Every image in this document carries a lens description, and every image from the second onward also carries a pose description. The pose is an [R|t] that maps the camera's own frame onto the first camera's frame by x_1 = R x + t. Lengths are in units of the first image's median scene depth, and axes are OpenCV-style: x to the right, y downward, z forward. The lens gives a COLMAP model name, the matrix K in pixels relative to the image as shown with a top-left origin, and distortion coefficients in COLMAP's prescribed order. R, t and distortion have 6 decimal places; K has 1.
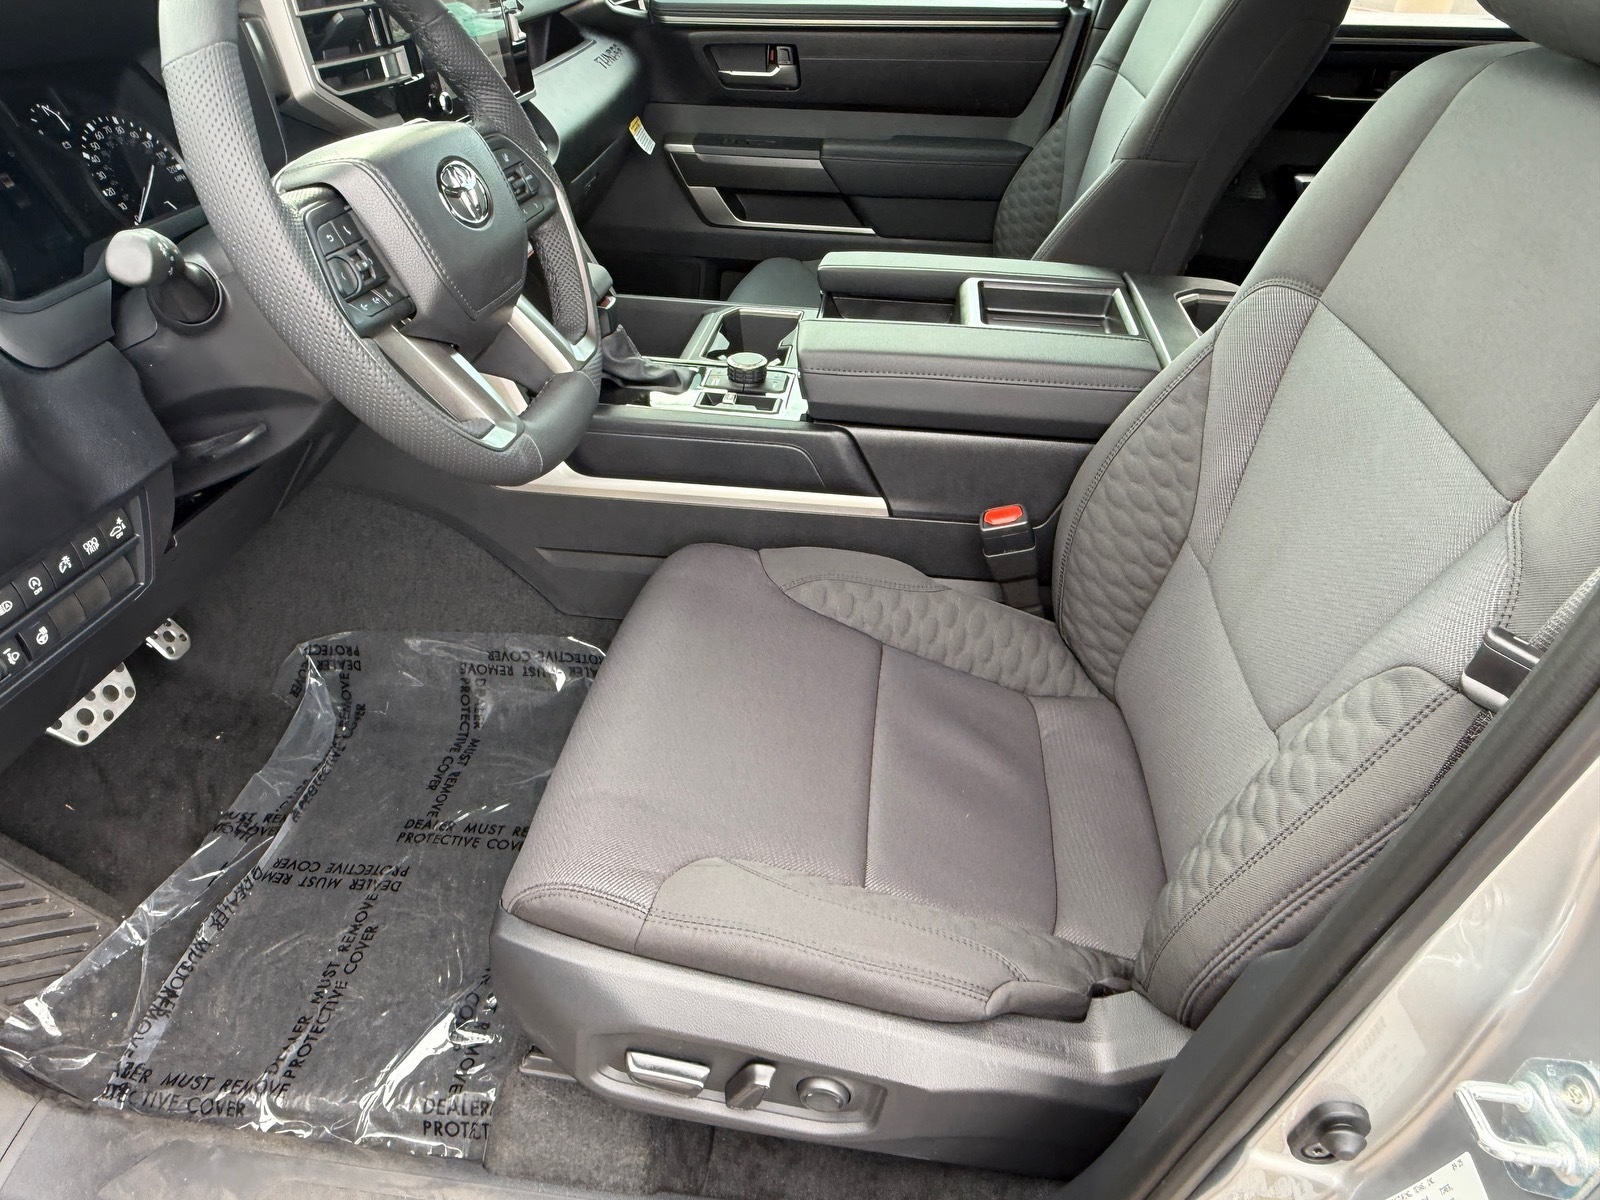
lens RADIAL K [[1047.2, 0, 791.0], [0, 1047.2, 603.8], [0, 0, 1]] dist [-0.003485, 0.005510]
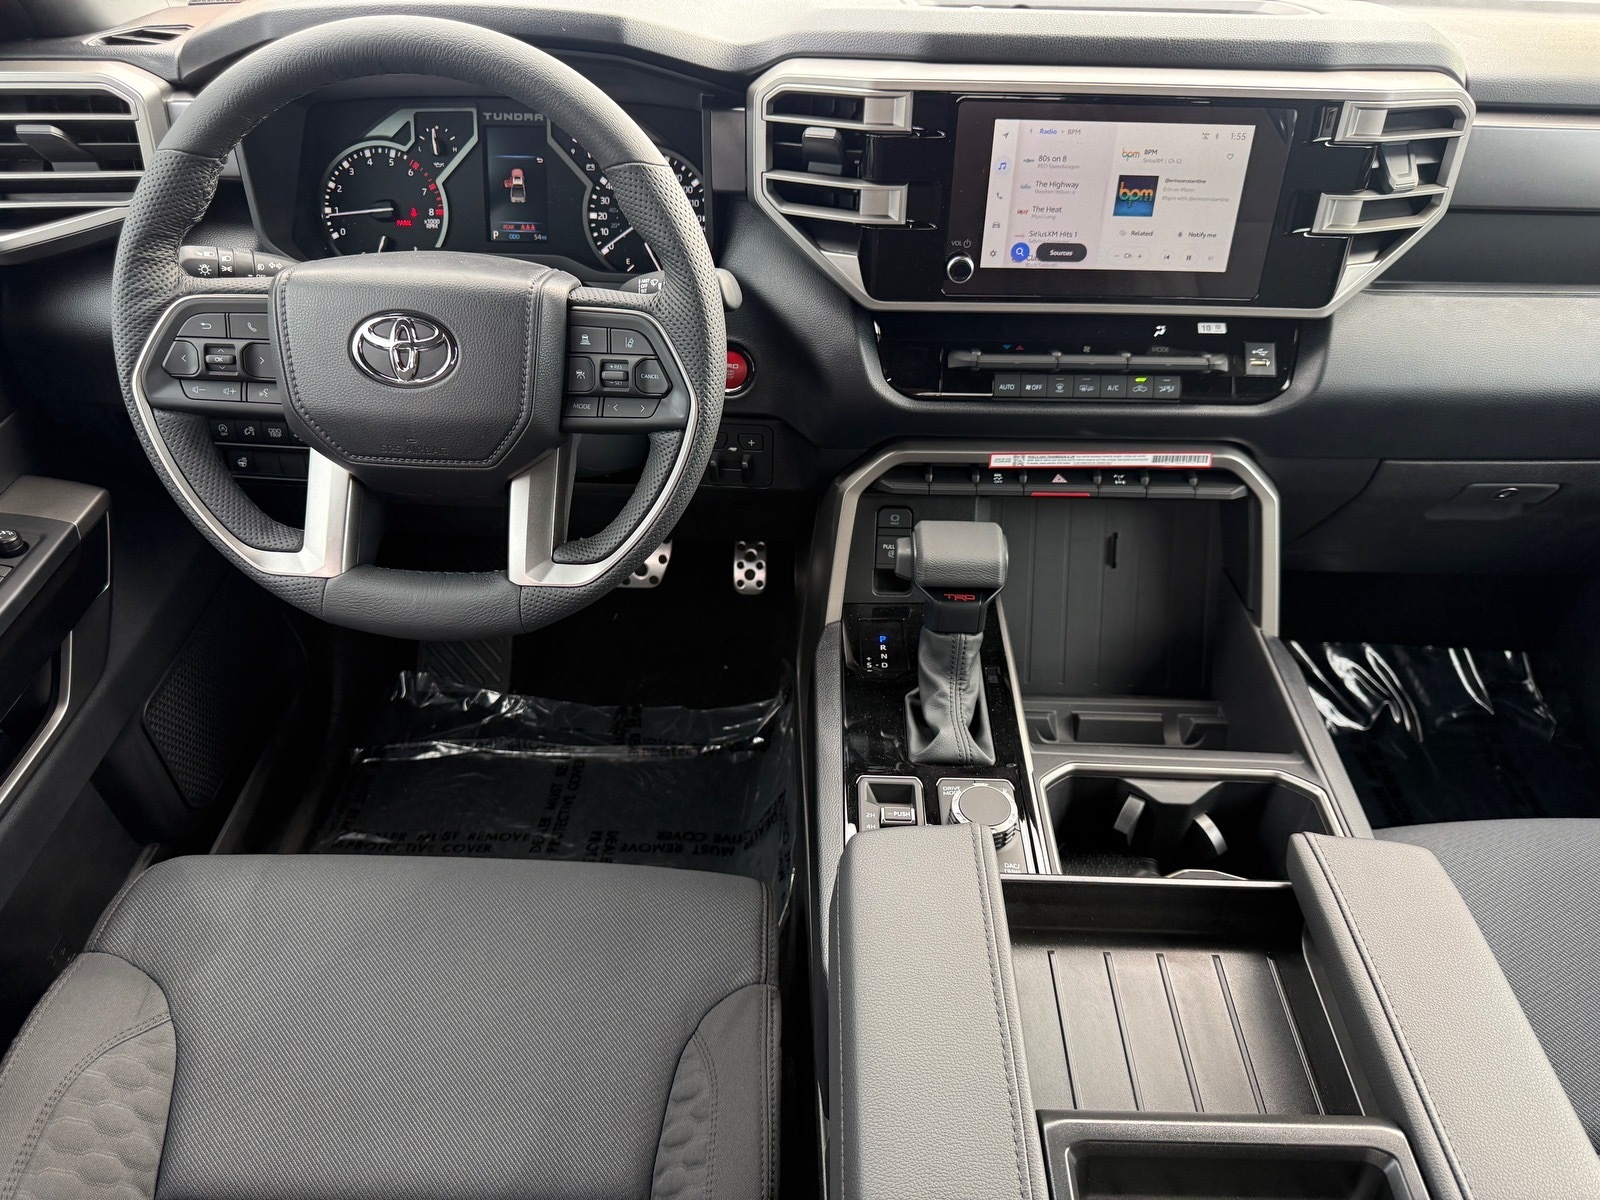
lens RADIAL K [[1158.6, 0, 782.9], [0, 1158.6, 610.5], [0, 0, 1]] dist [0.010730, -0.019833]
pose [[0.089384, 0.610002, -0.787342, 0.441987], [-0.569472, 0.679848, 0.462070, -0.605135], [0.817136, 0.407068, 0.408147, 0.642795]]
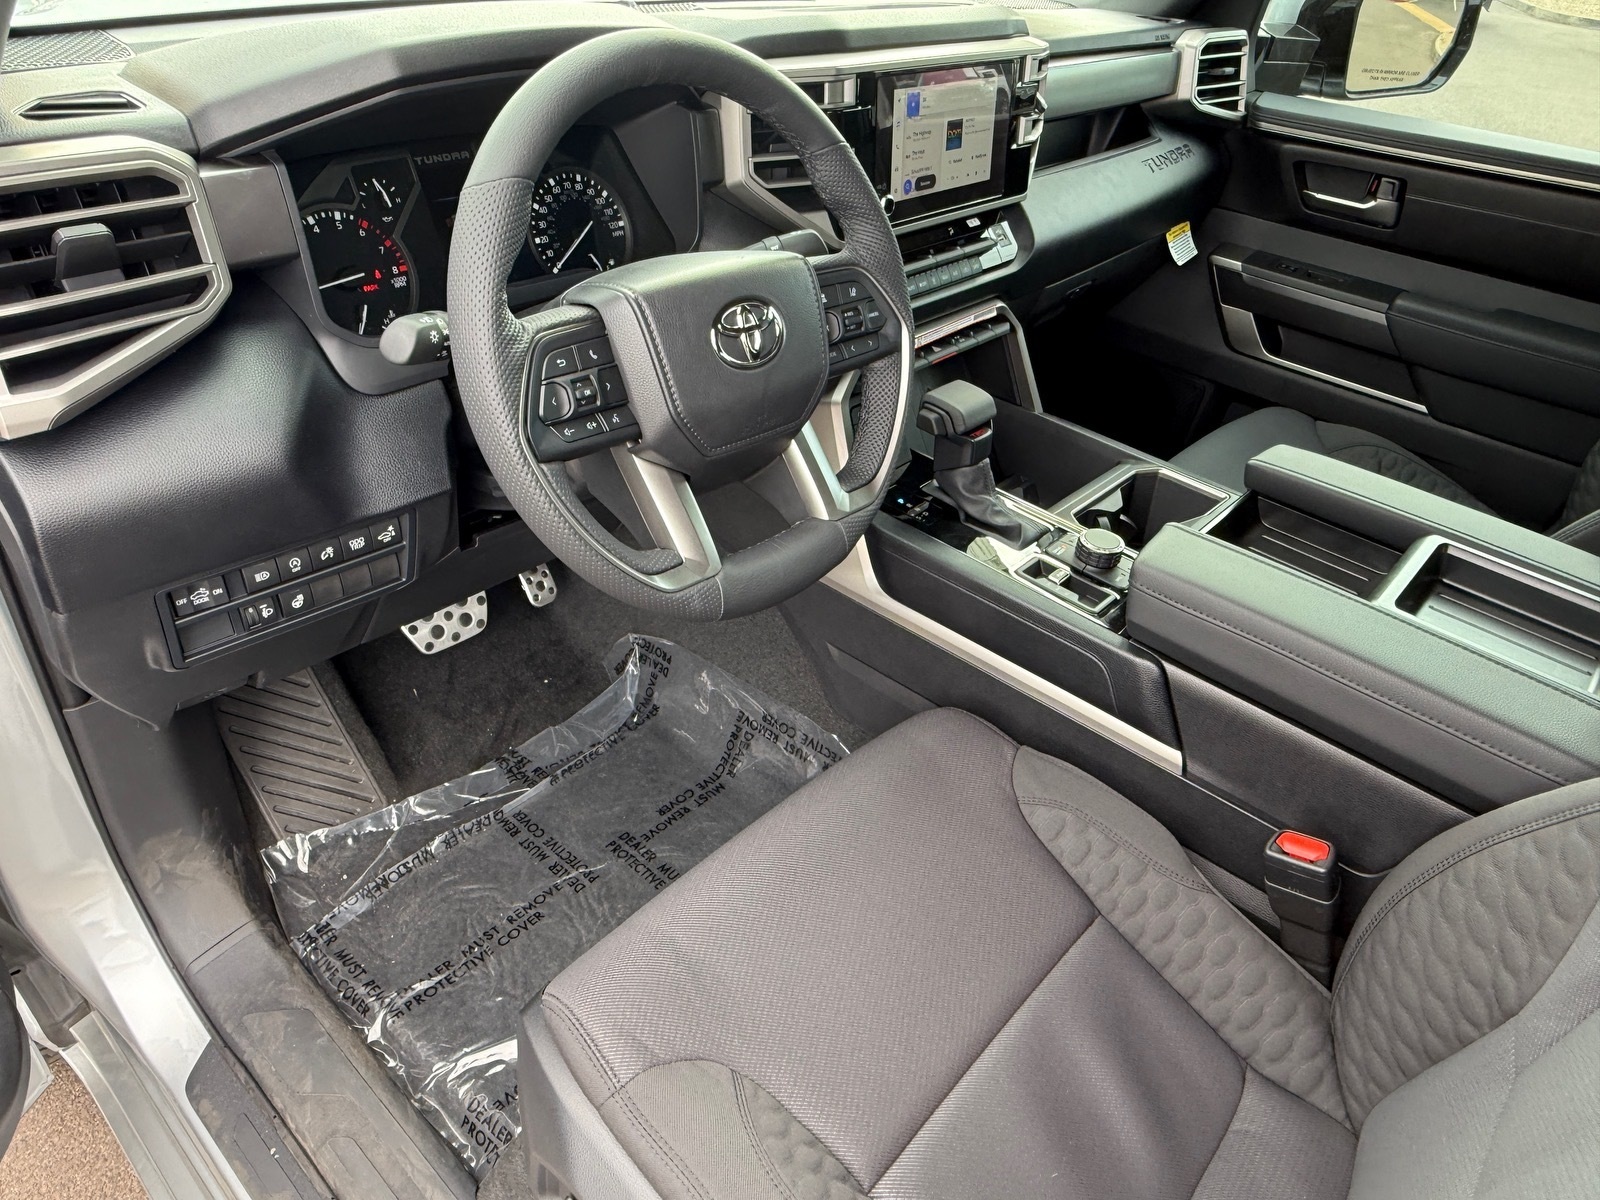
lens RADIAL K [[1047.2, 0, 786.2], [0, 1047.2, 598.9], [0, 0, 1]] dist [-0.003485, 0.005510]
pose [[0.813954, 0.370033, -0.447834, 0.170429], [-0.377174, 0.922930, 0.077065, -0.170278], [0.441836, 0.106184, 0.890789, 0.111120]]
